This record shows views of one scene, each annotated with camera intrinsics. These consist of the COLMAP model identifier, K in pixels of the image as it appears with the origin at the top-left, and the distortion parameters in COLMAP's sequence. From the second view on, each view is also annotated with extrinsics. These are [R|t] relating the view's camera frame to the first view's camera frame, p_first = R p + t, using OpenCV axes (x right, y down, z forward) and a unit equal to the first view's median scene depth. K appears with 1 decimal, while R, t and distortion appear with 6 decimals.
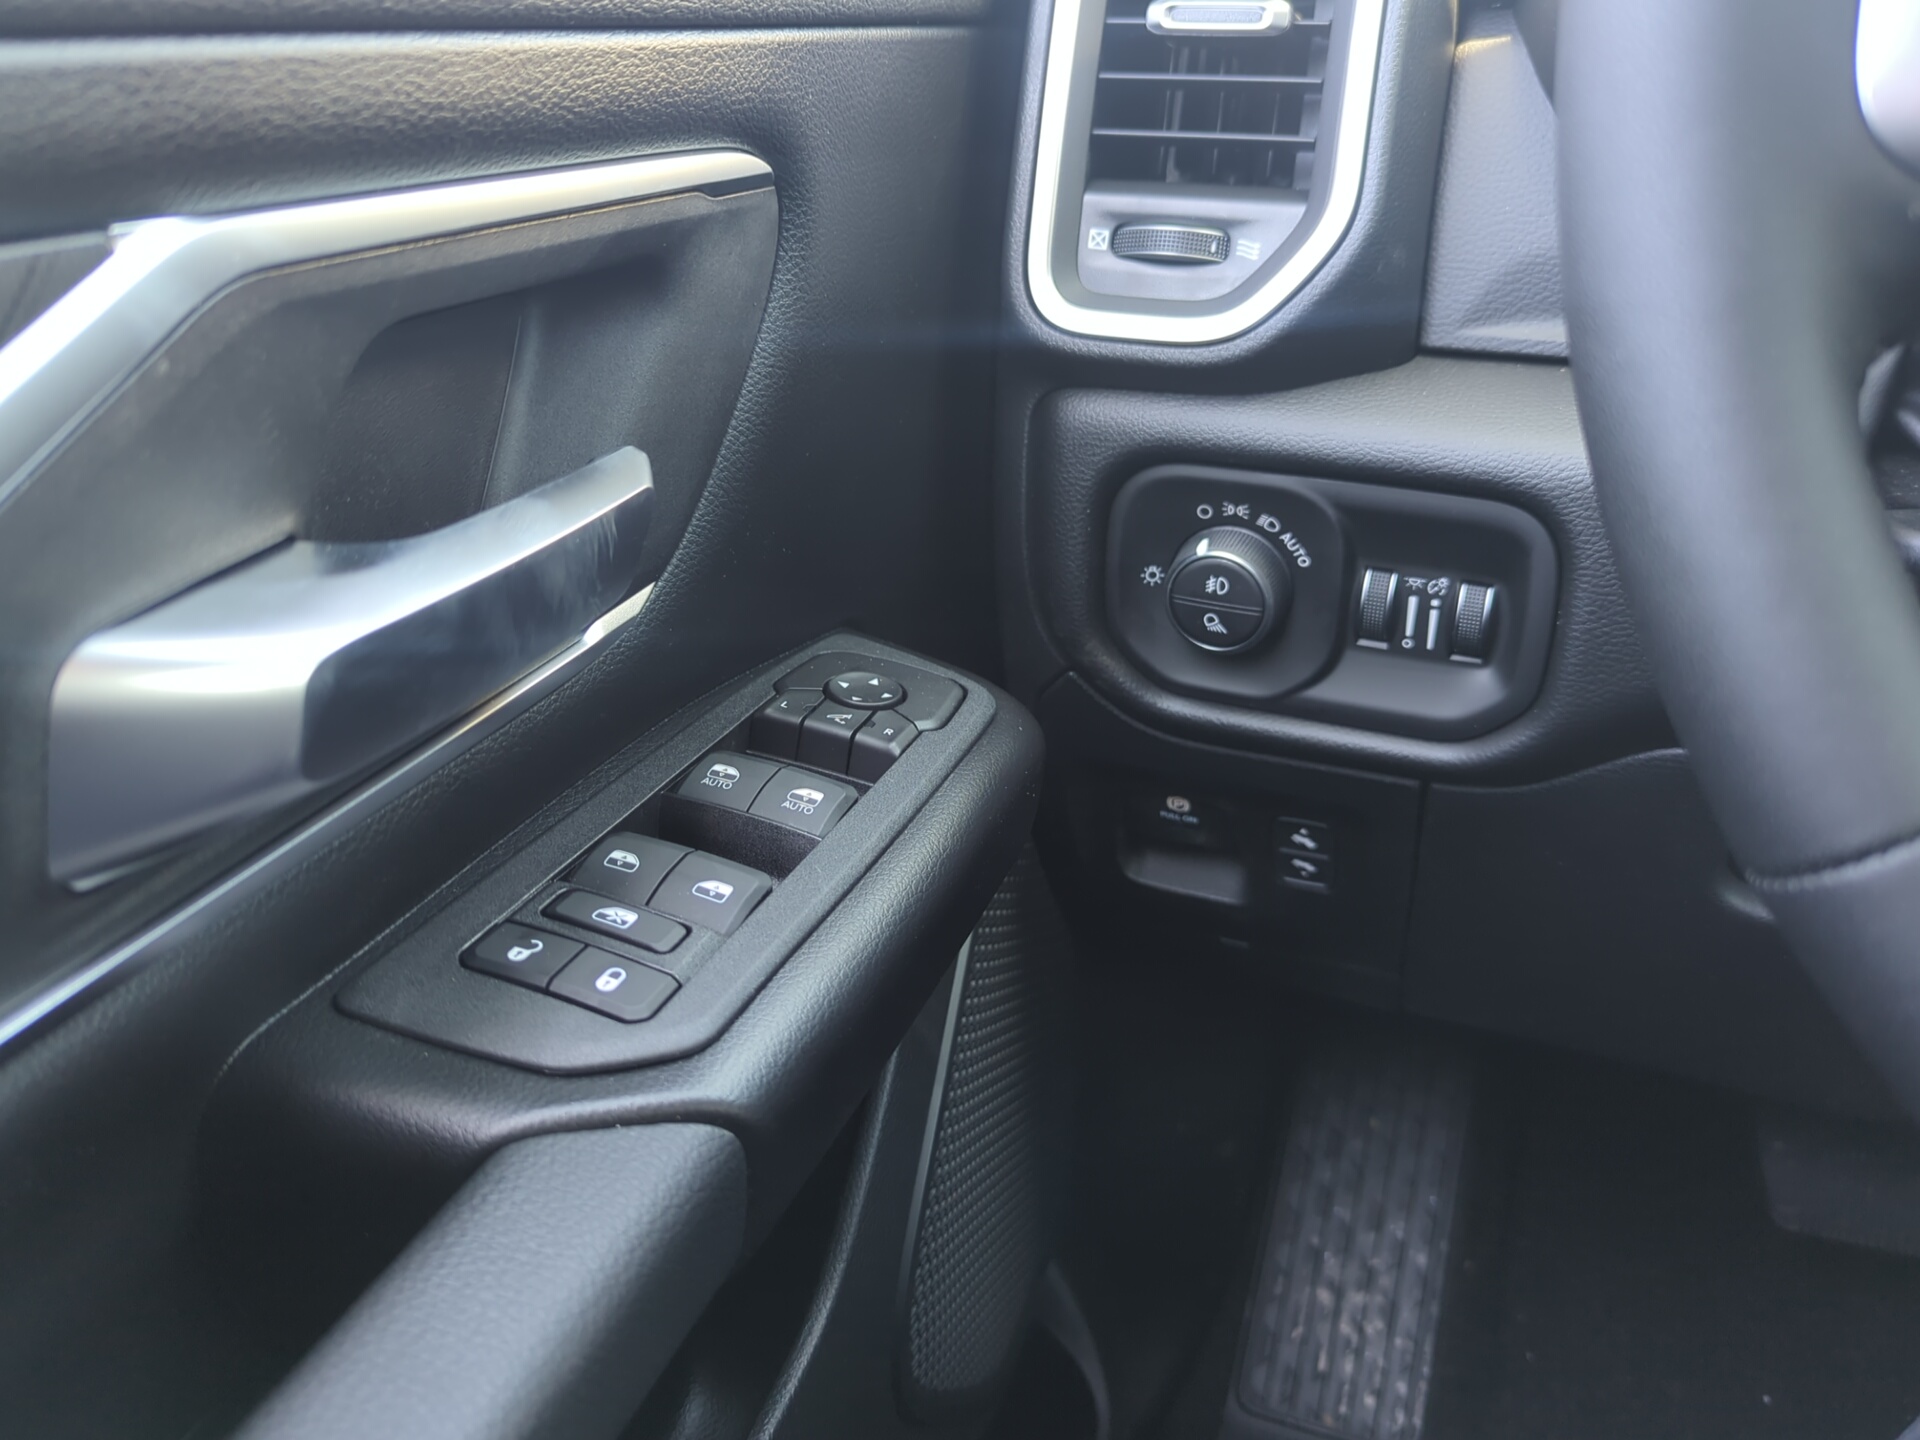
lens RADIAL K [[1559.8, 0, 980.6], [0, 1559.8, 720.8], [0, 0, 1]] dist [0.025986, -0.003204]
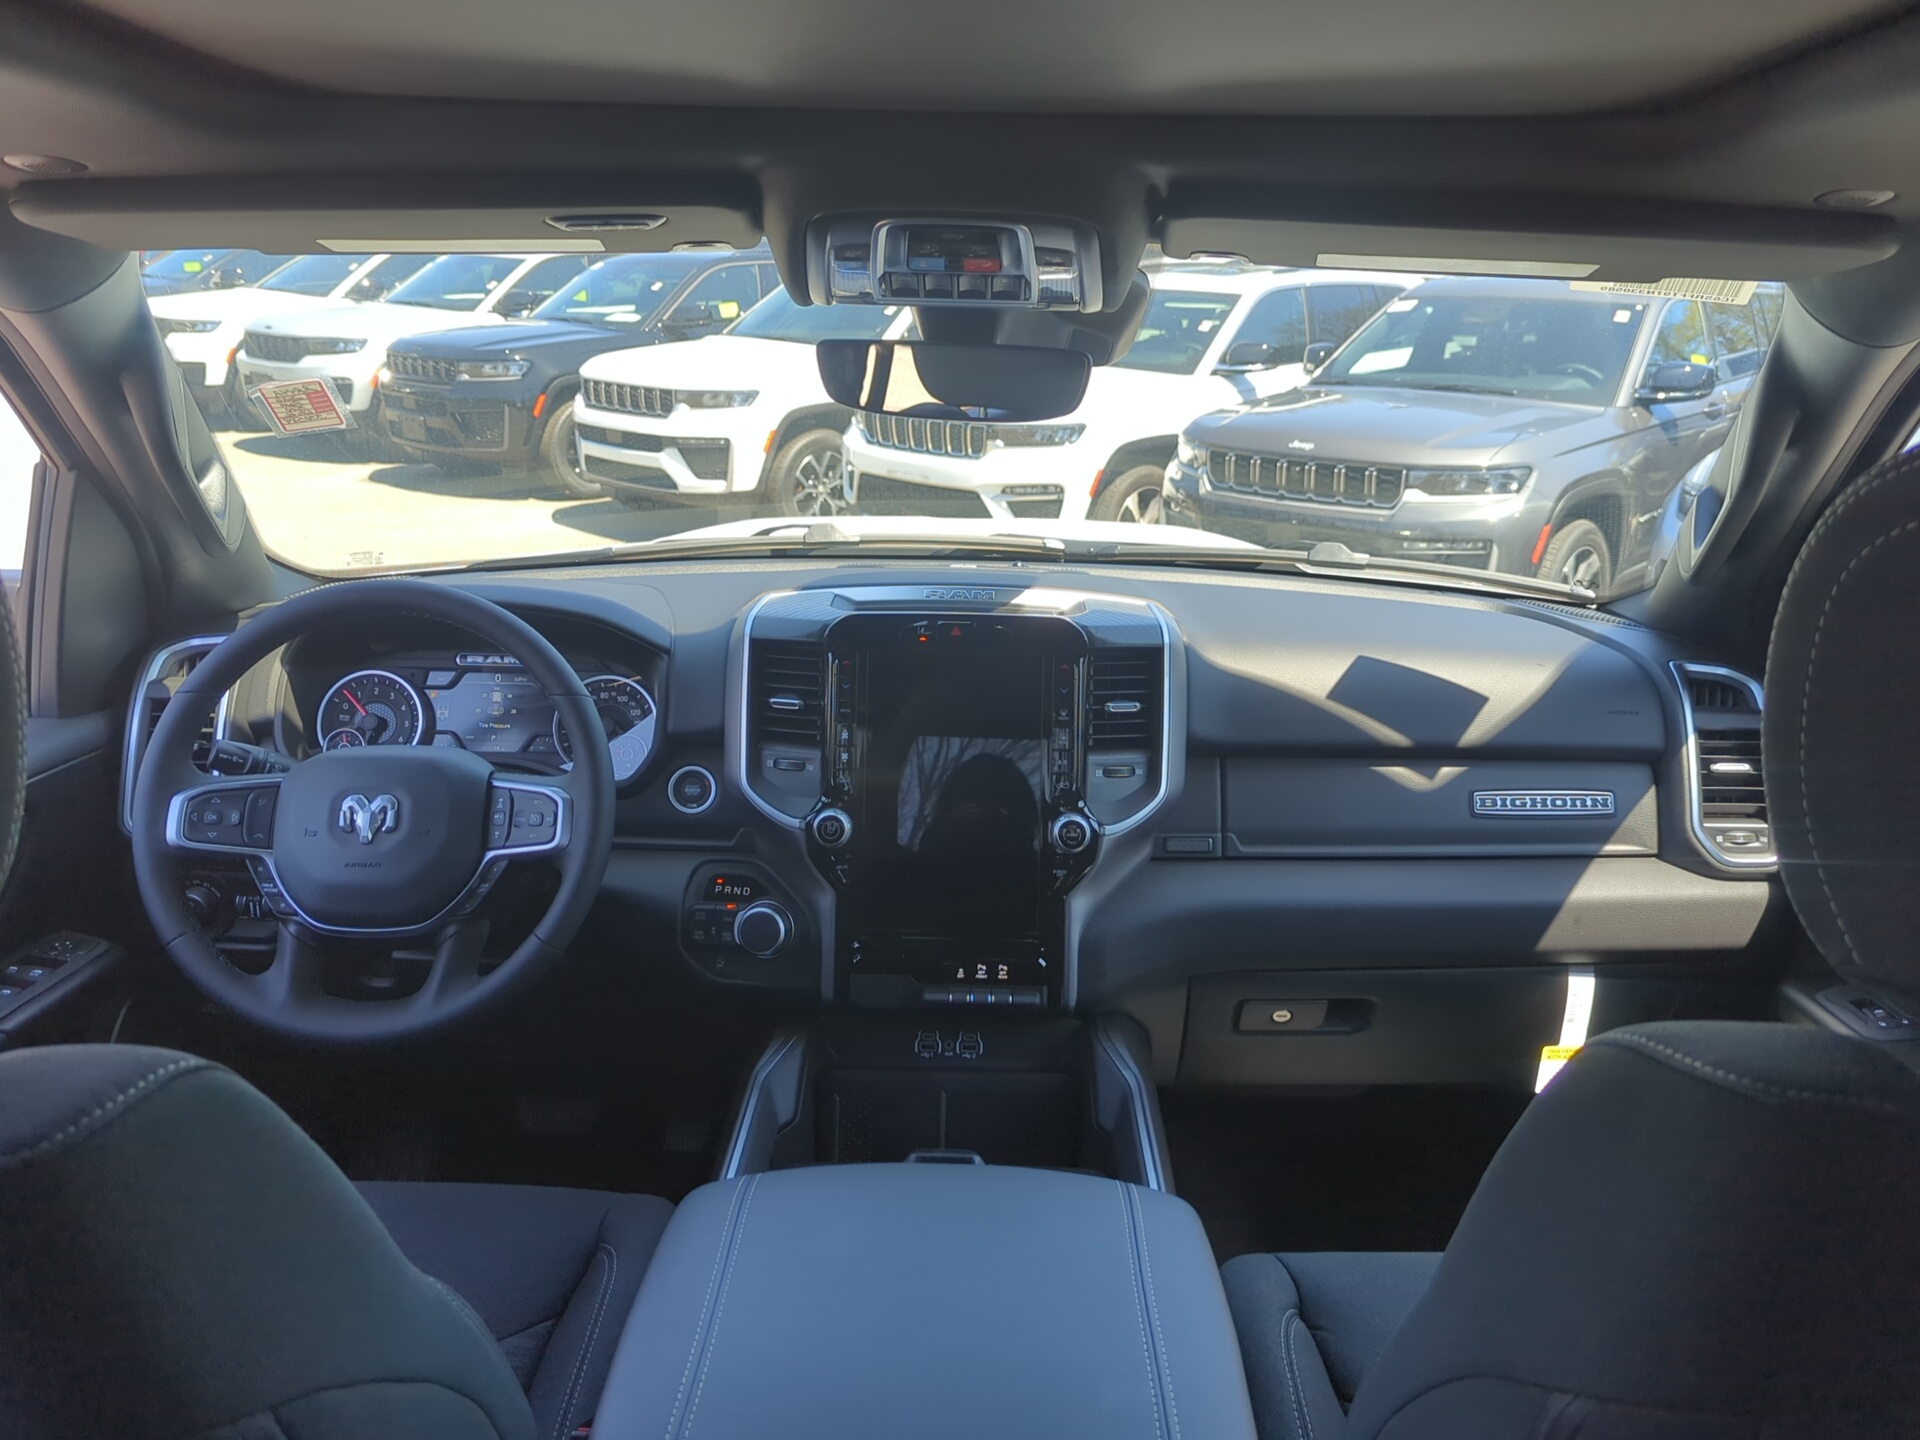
lens RADIAL K [[1551.6, 0, 978.8], [0, 1551.6, 696.0], [0, 0, 1]] dist [0.063718, -0.056009]
pose [[0.953028, -0.058554, 0.297170, 0.935767], [0.117523, 0.975755, -0.184636, 0.355615], [-0.279154, 0.210887, 0.936803, -3.260964]]
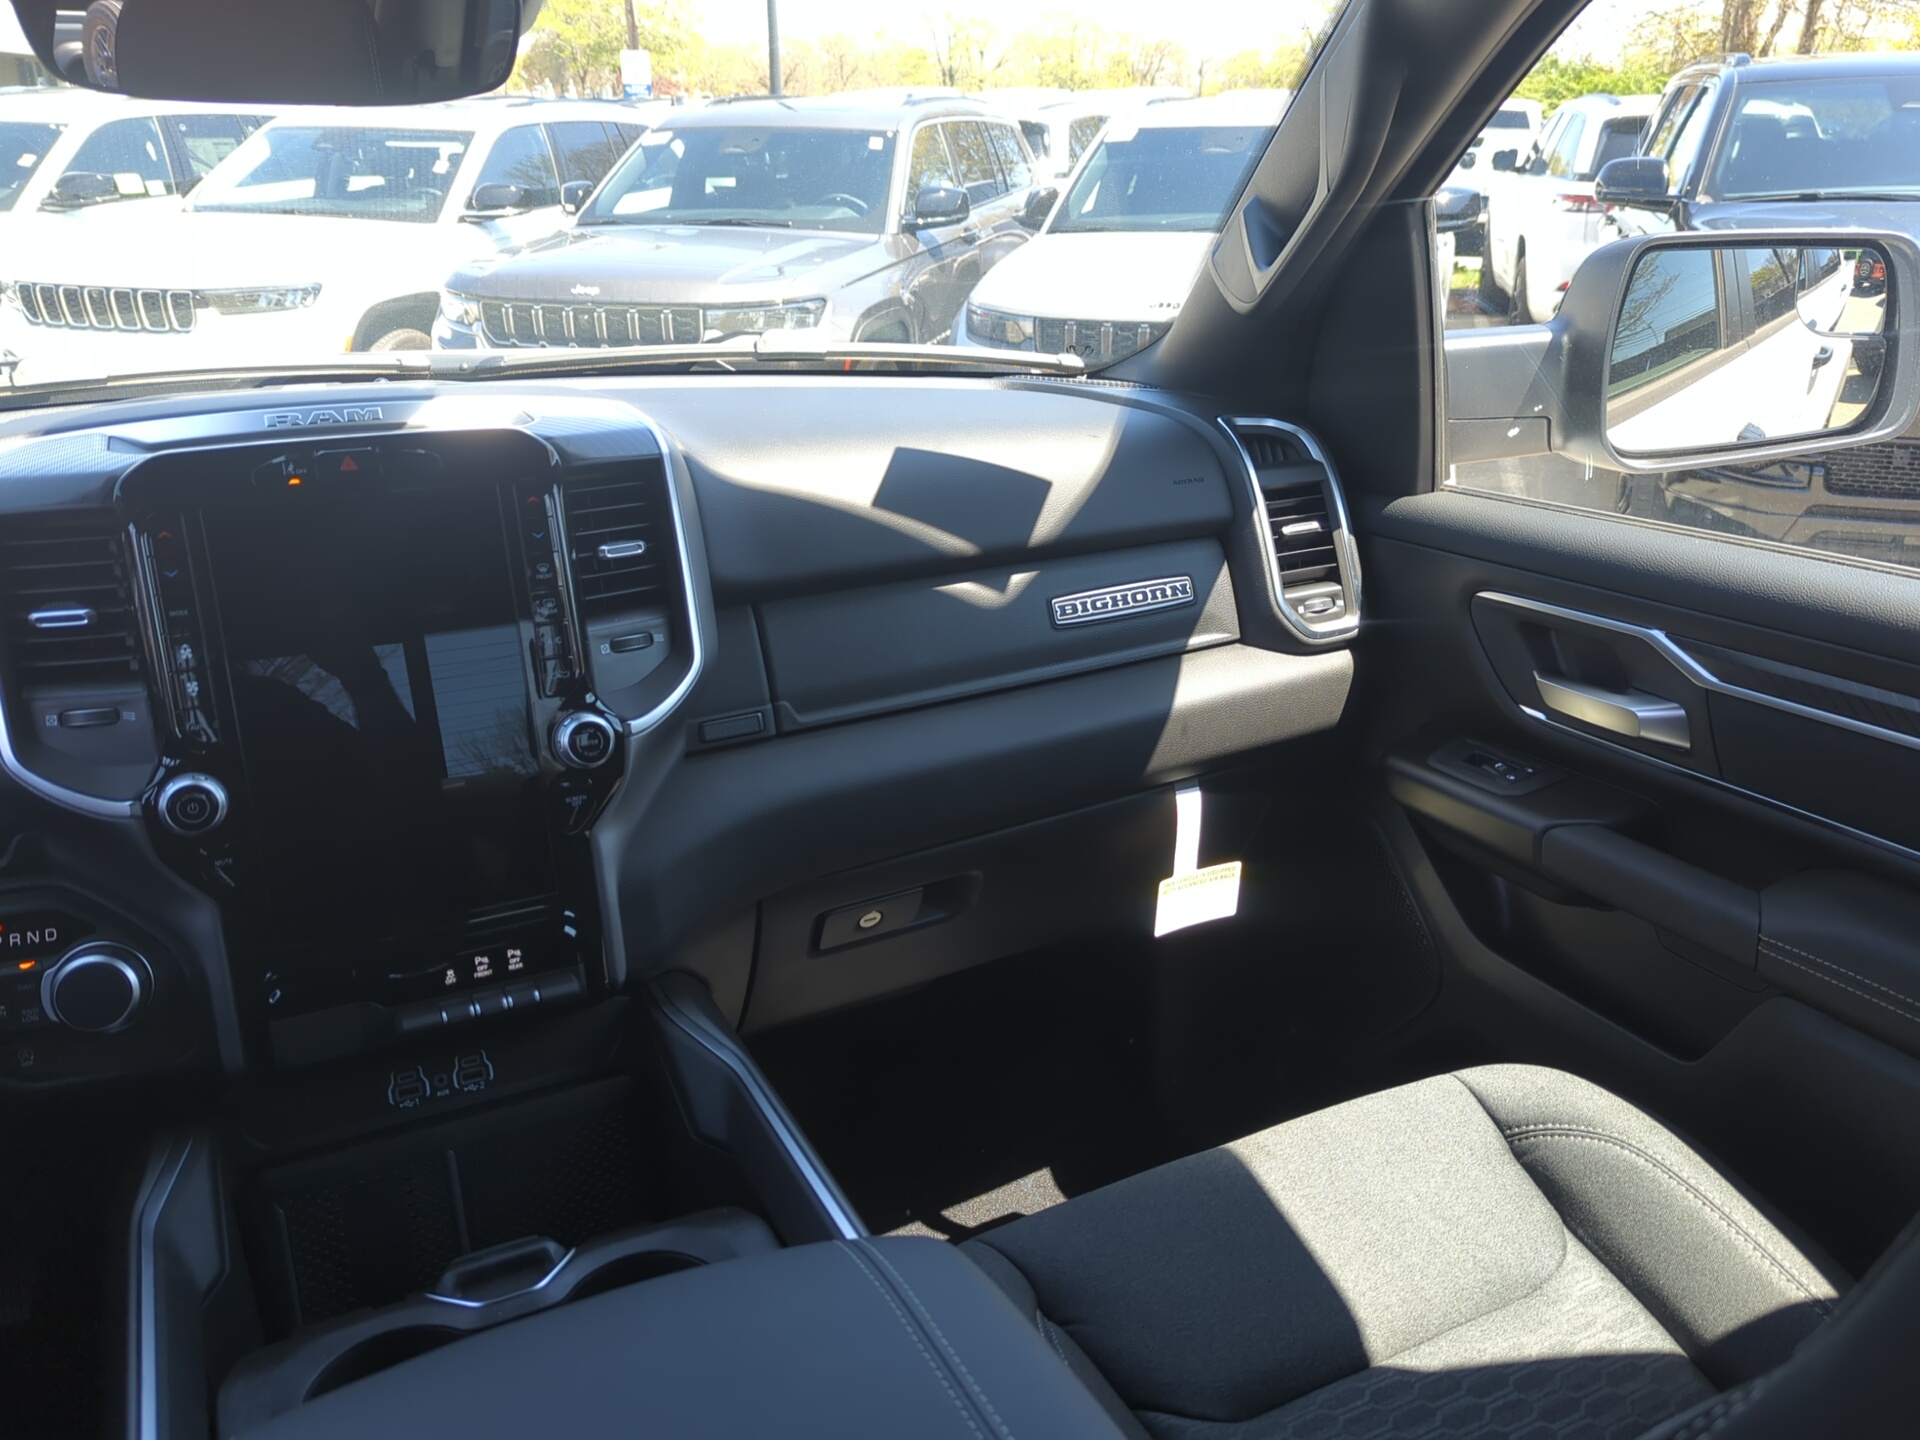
lens RADIAL K [[1551.6, 0, 978.8], [0, 1551.6, 696.0], [0, 0, 1]] dist [0.063718, -0.056009]
pose [[0.710768, -0.235581, 0.662805, 1.010638], [0.321196, 0.946980, -0.007853, 0.173191], [-0.625813, 0.218472, 0.748751, -2.100357]]
